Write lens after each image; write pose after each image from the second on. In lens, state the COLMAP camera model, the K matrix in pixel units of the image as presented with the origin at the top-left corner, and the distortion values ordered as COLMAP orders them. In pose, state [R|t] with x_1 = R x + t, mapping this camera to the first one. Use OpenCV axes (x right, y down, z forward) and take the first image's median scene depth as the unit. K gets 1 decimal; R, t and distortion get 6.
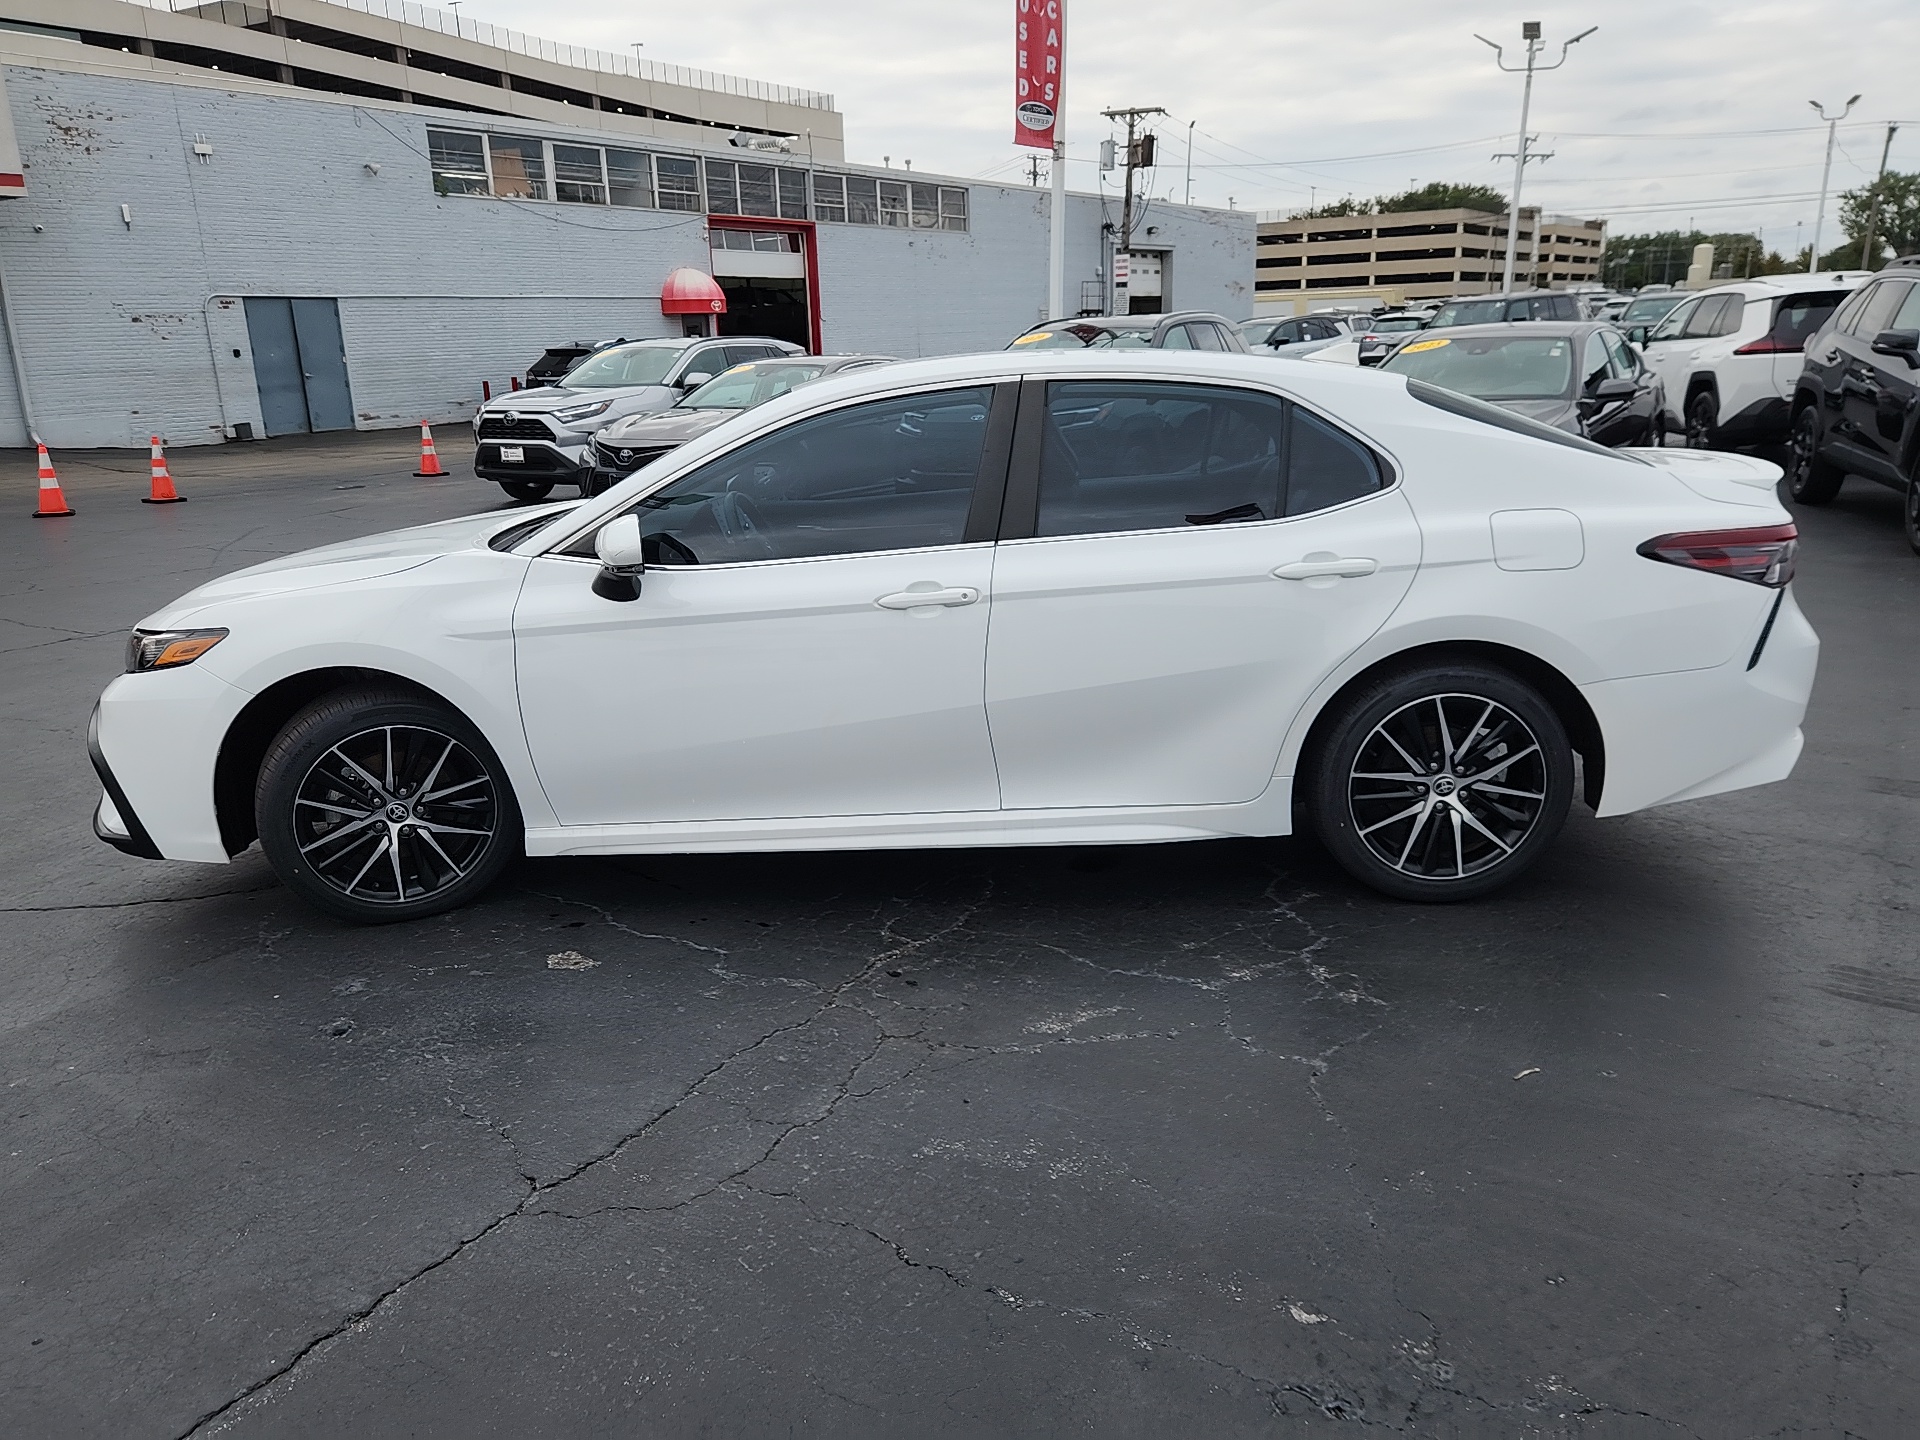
lens RADIAL K [[1492.9, 0, 965.3], [0, 1492.9, 737.5], [0, 0, 1]] dist [0.052794, -0.053380]
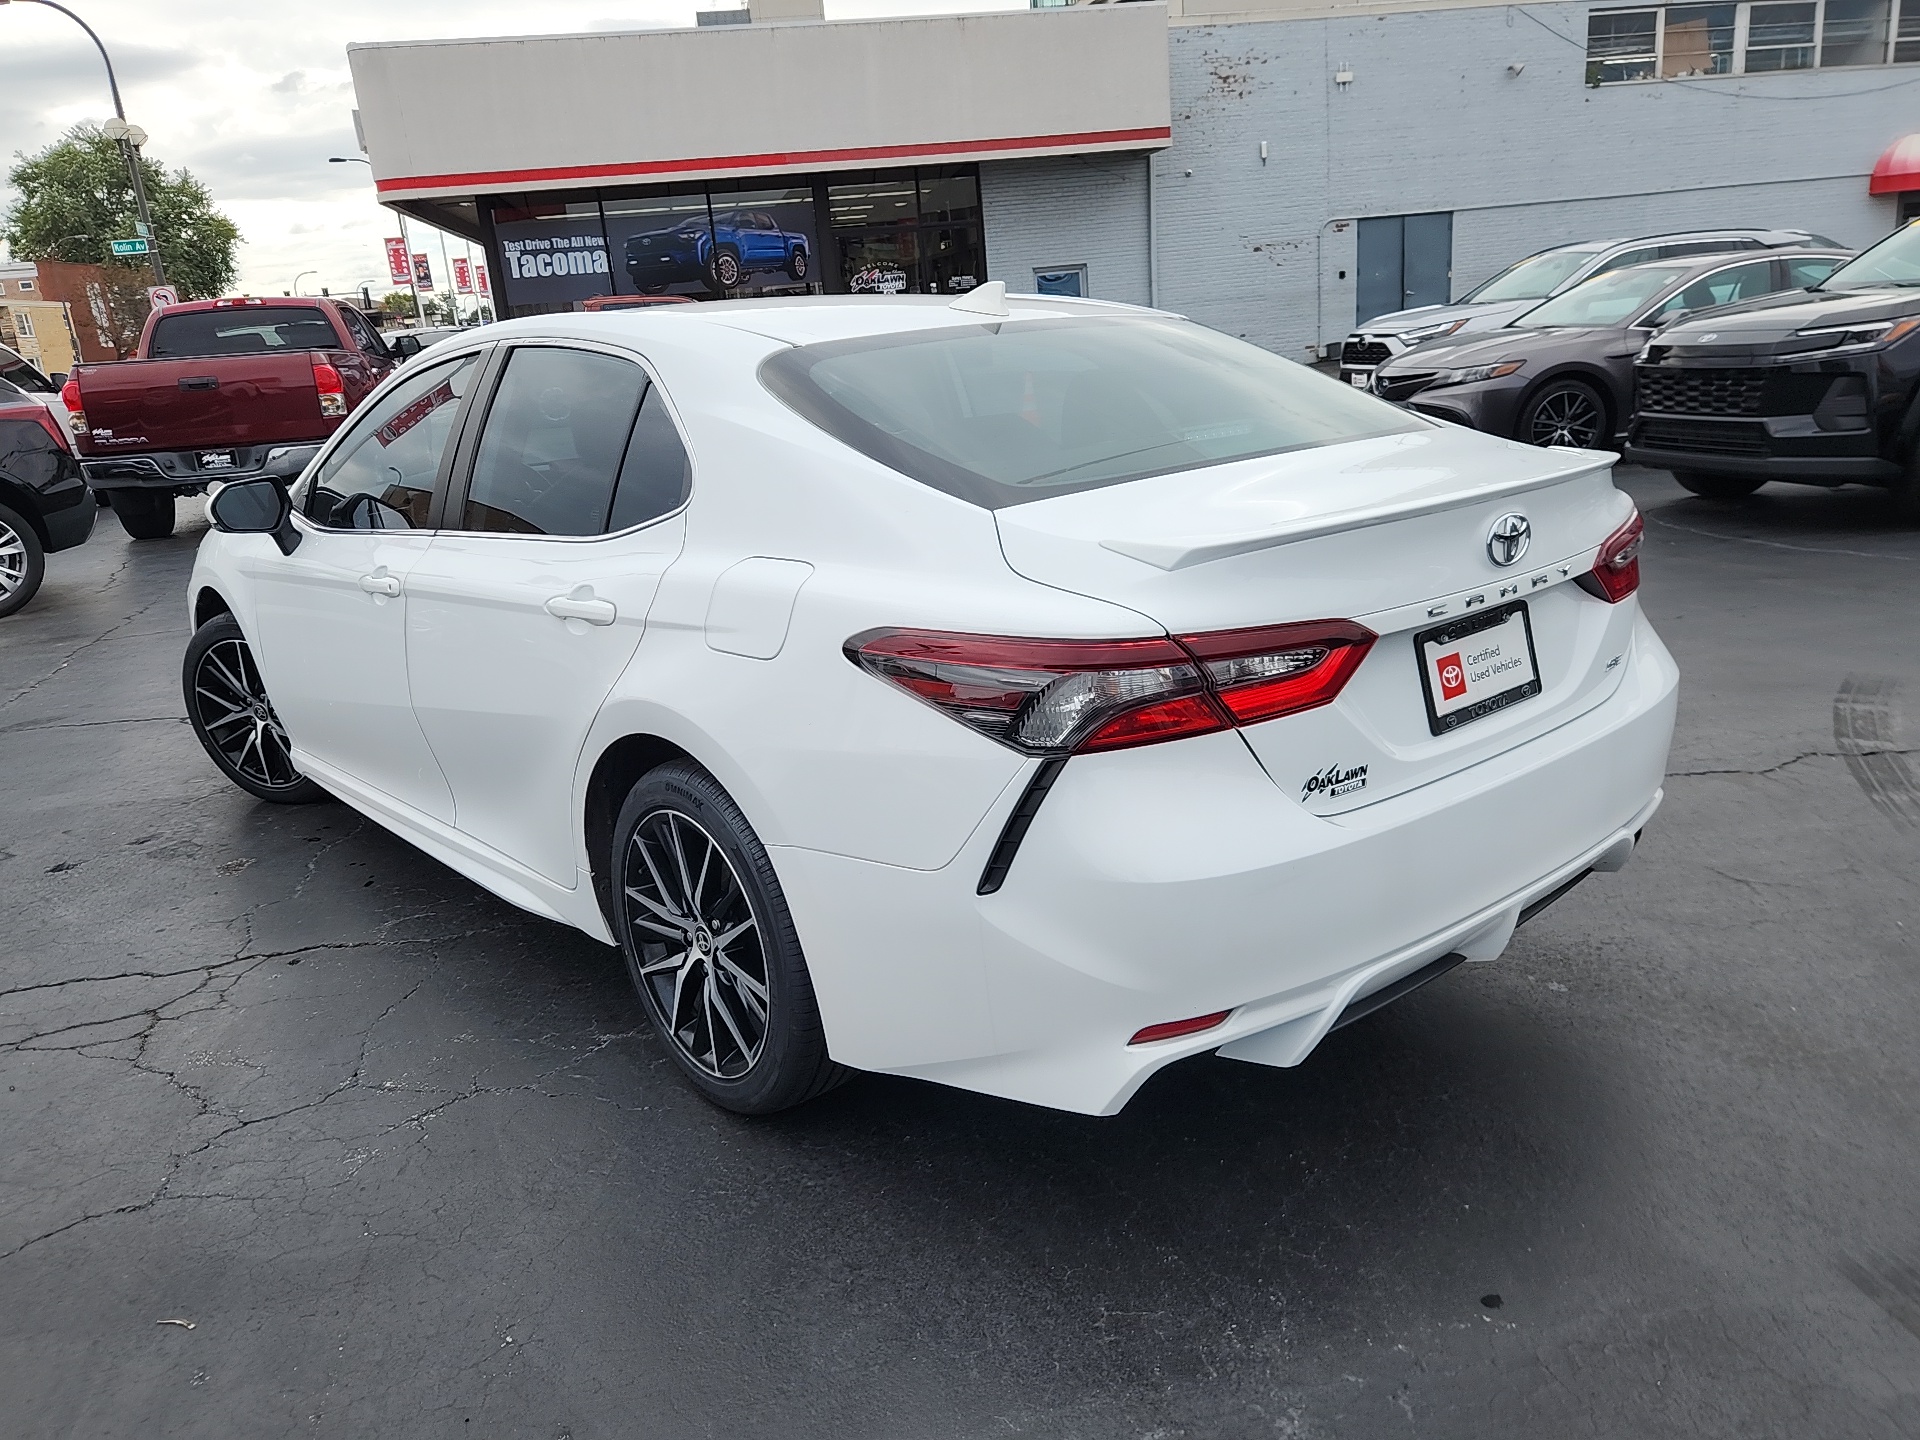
lens RADIAL K [[1492.9, 0, 967.7], [0, 1492.9, 722.8], [0, 0, 1]] dist [0.052794, -0.053380]
pose [[0.646839, 0.179633, -0.741169, 0.176871], [-0.141604, 0.983253, 0.114723, -0.032134], [0.749365, 0.030745, 0.661443, 0.126258]]
